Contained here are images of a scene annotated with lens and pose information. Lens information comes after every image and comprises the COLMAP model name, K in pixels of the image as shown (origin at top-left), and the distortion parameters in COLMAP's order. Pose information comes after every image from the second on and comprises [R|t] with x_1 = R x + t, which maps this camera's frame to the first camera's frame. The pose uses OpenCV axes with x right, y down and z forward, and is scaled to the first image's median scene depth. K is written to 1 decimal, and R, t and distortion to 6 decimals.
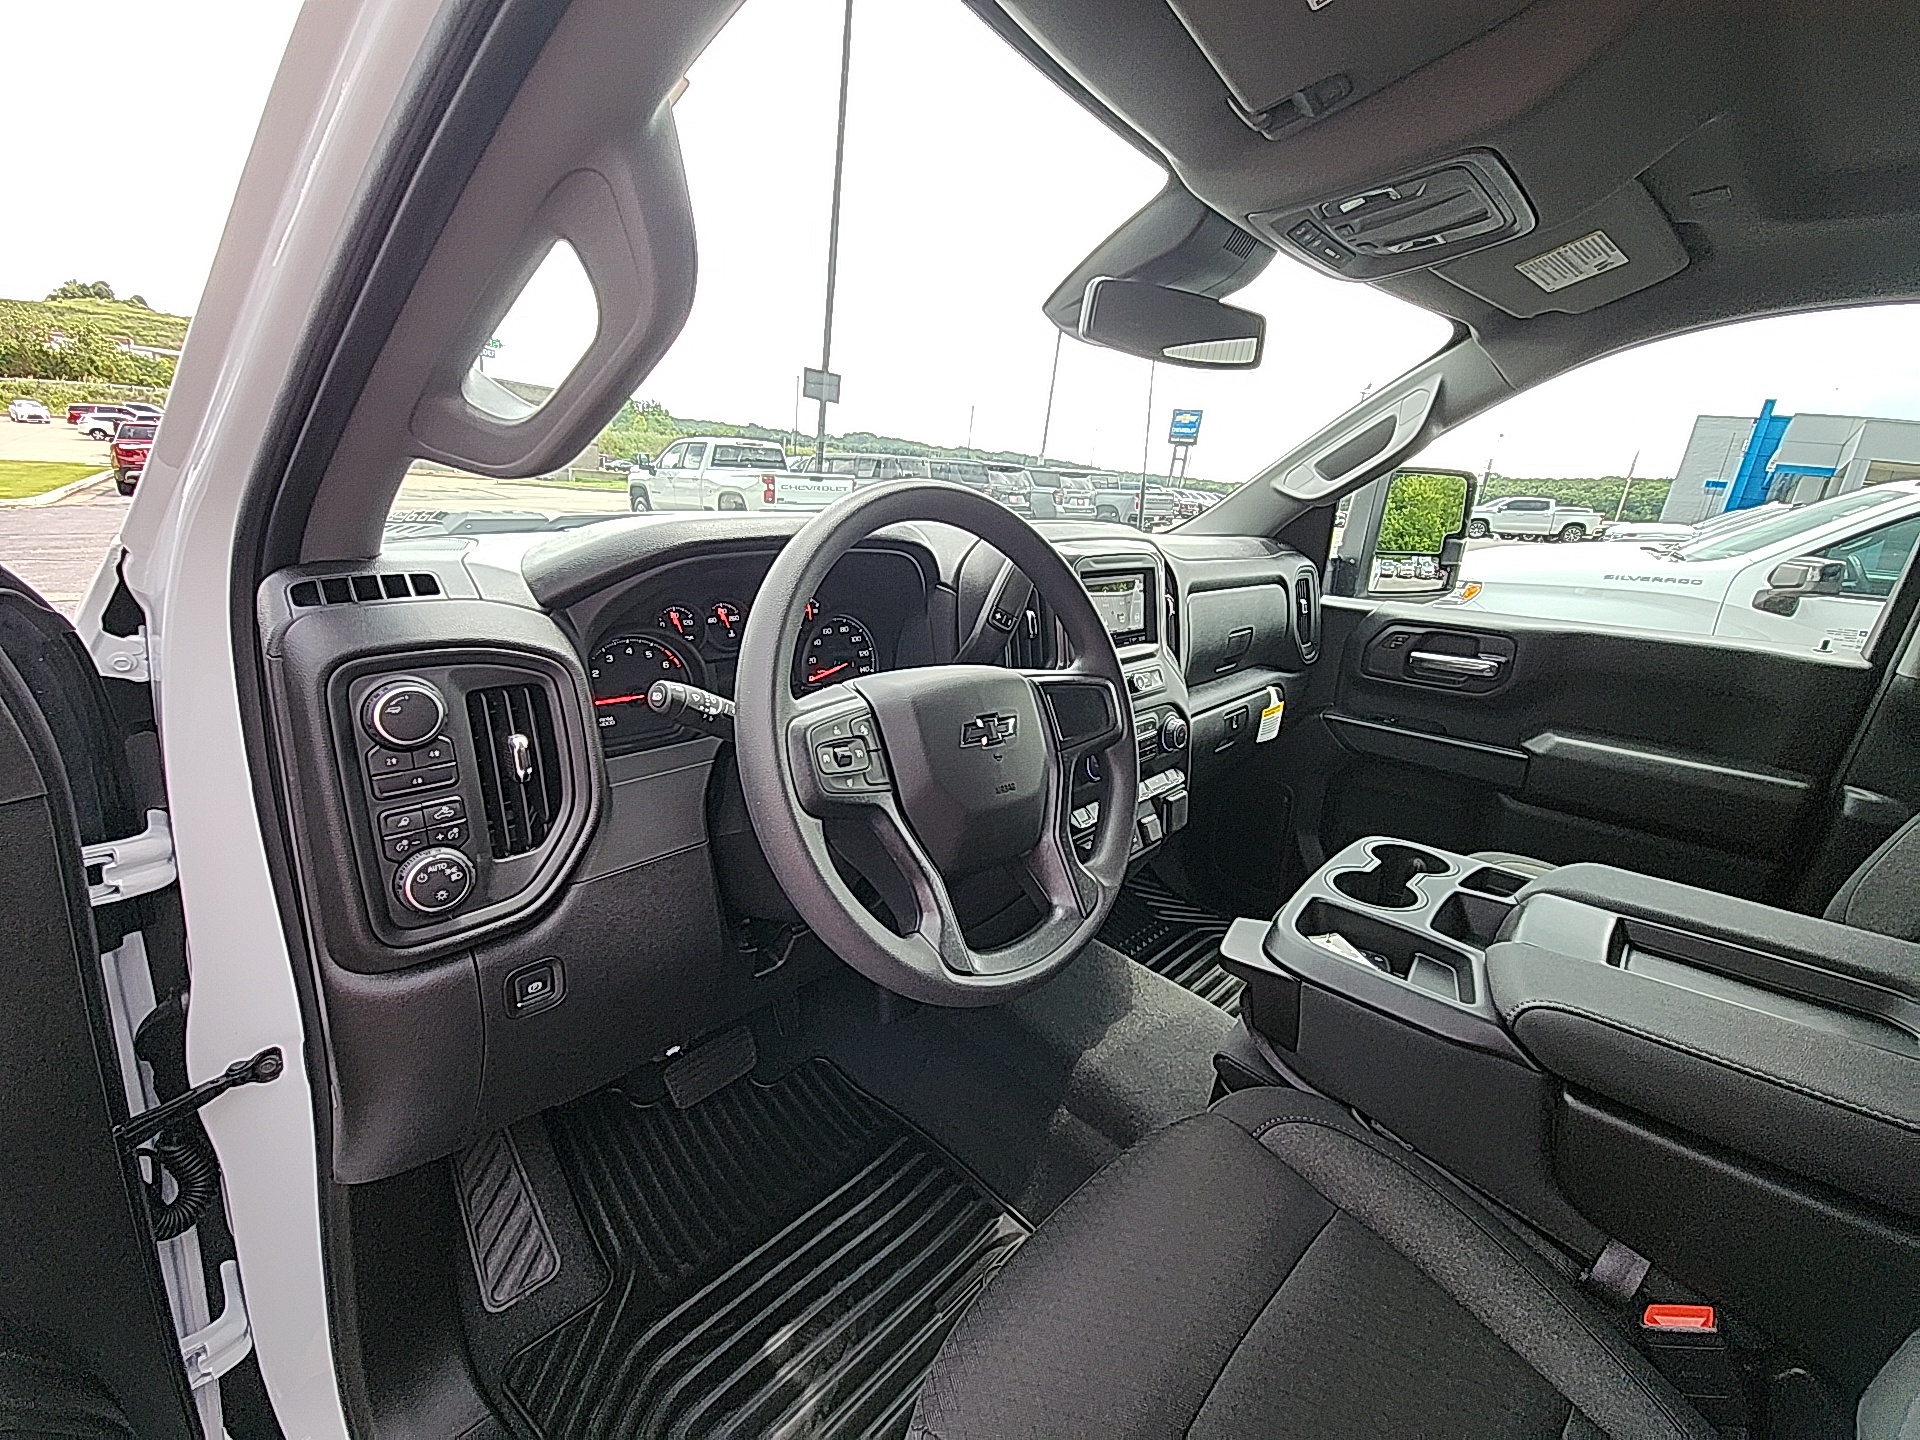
lens RADIAL K [[776.9, 0, 945.9], [0, 776.9, 699.3], [0, 0, 1]] dist [0.005308, -0.006360]
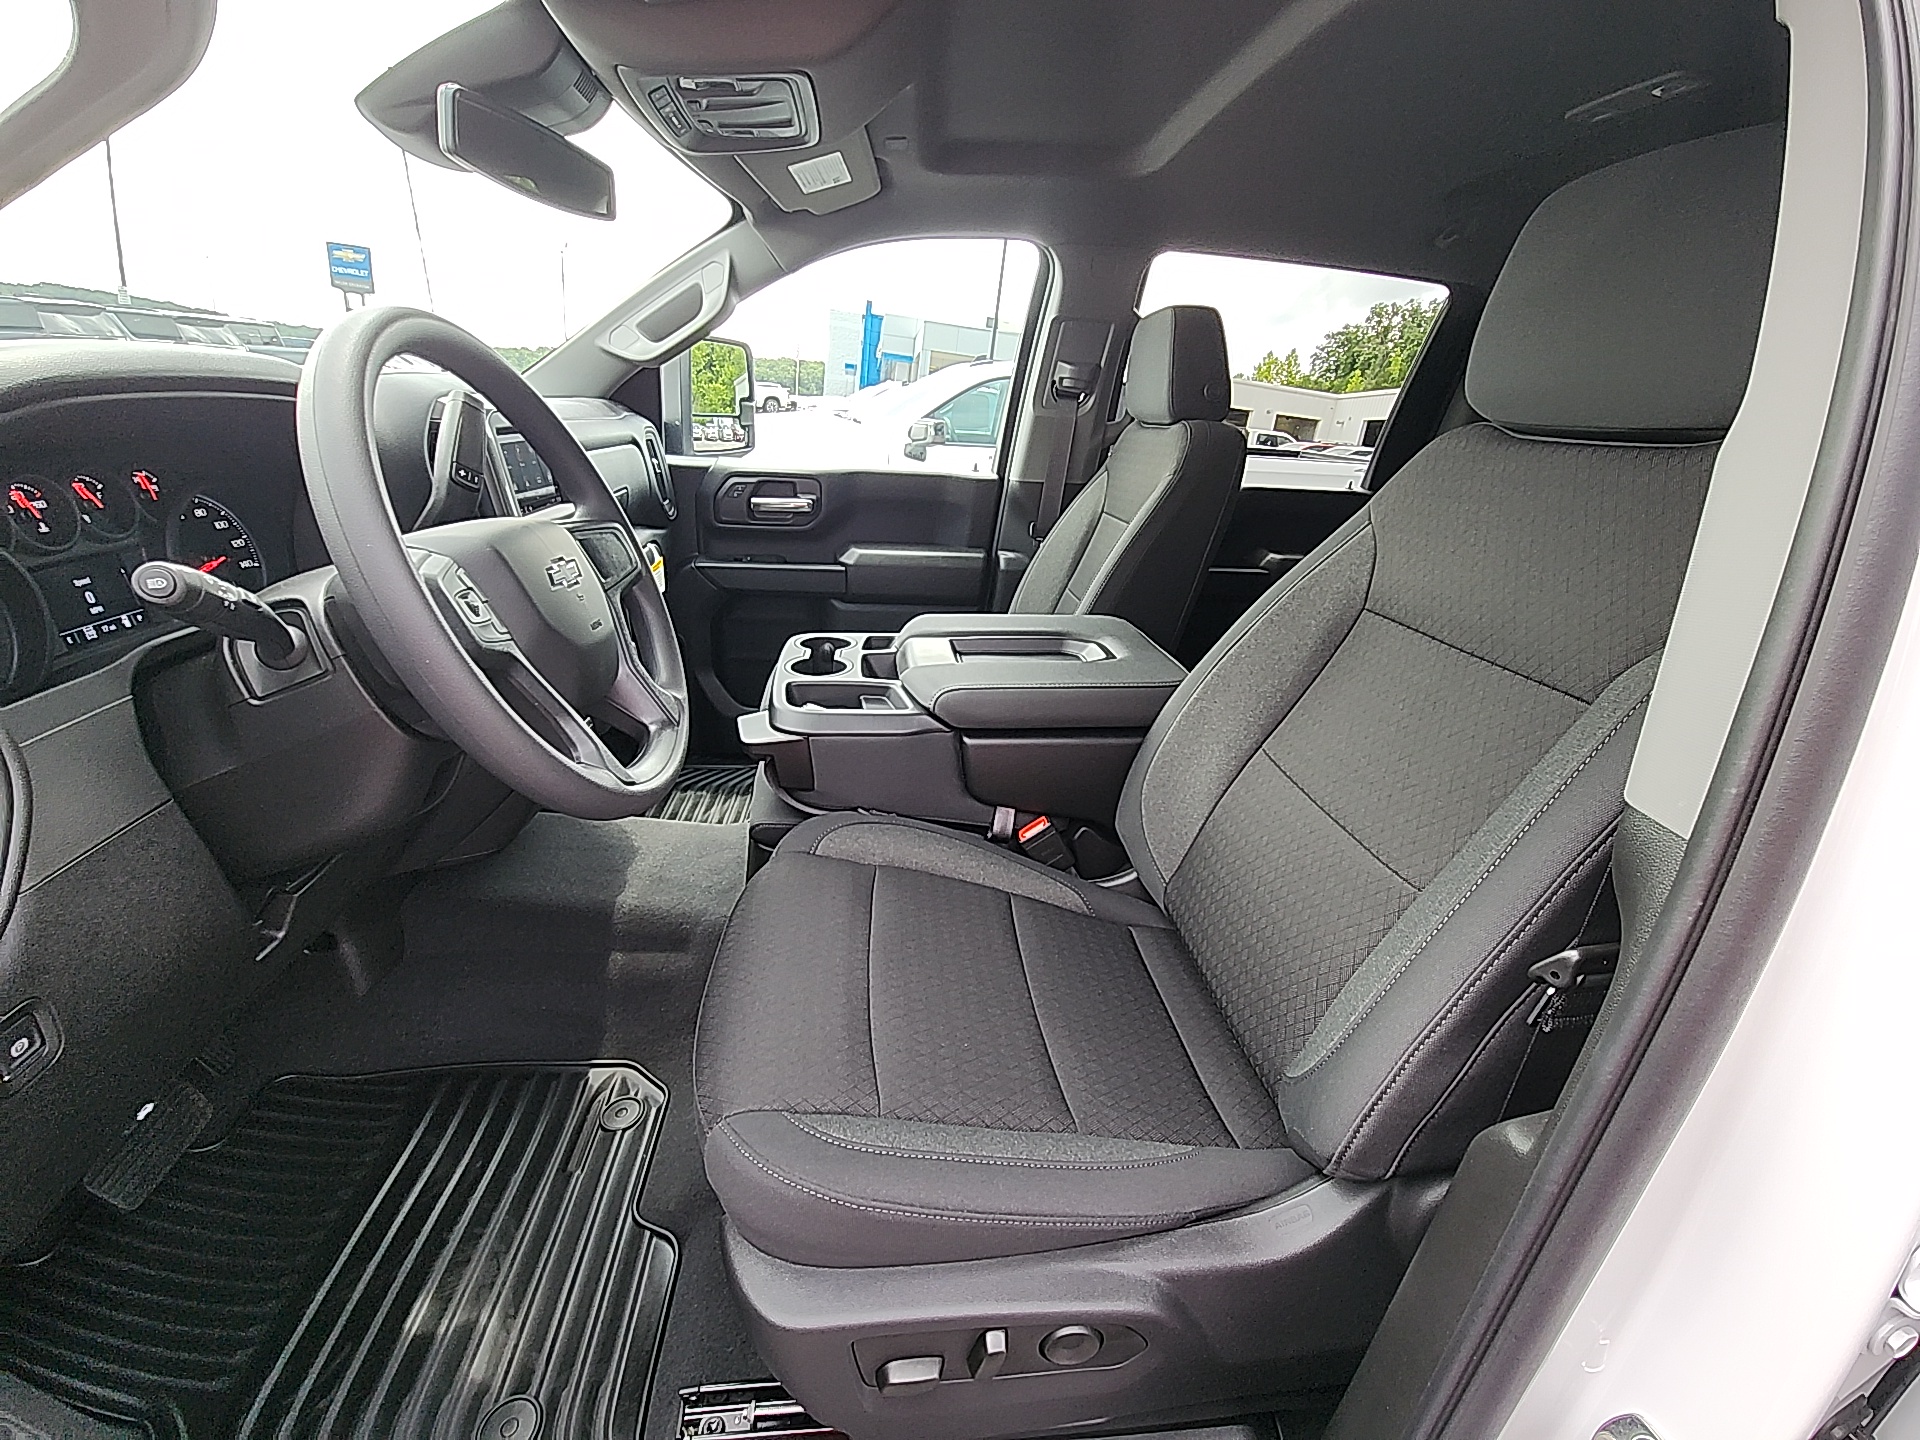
lens RADIAL K [[776.9, 0, 957.9], [0, 776.9, 703.7], [0, 0, 1]] dist [0.005308, -0.006360]
pose [[0.627722, -0.280039, 0.726321, -0.212606], [0.164857, 0.959711, 0.227547, 0.029702], [-0.760780, -0.023097, 0.648598, -0.037466]]
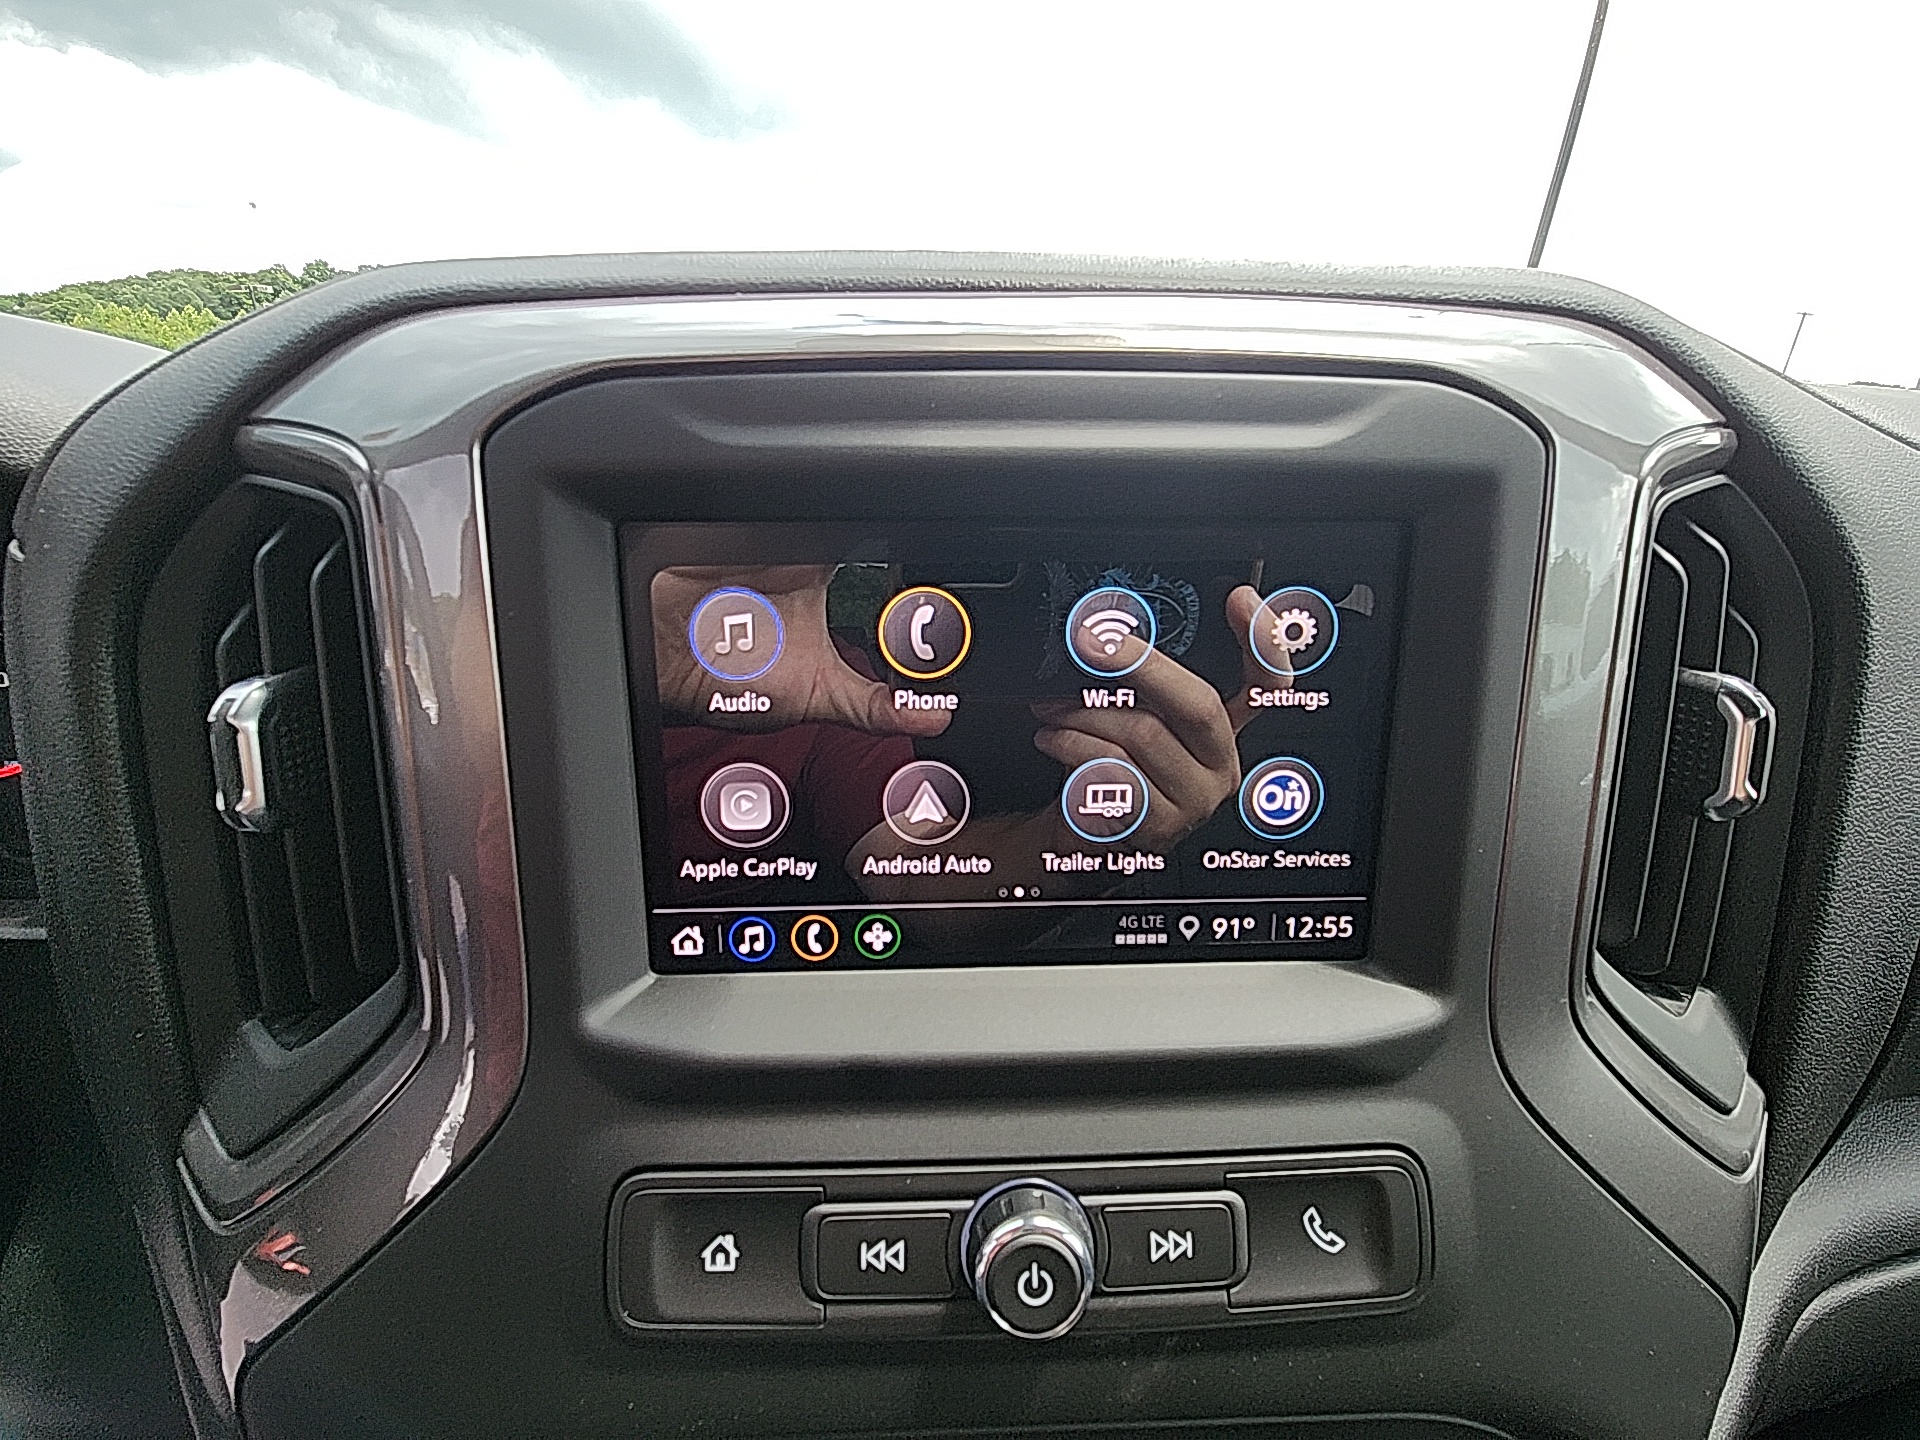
lens RADIAL K [[776.9, 0, 959.4], [0, 776.9, 706.8], [0, 0, 1]] dist [0.005308, -0.006360]
pose [[0.725422, 0.181619, -0.663911, 0.285074], [-0.152673, 0.982990, 0.102089, -0.123694], [0.671159, 0.027304, 0.740811, 0.797280]]
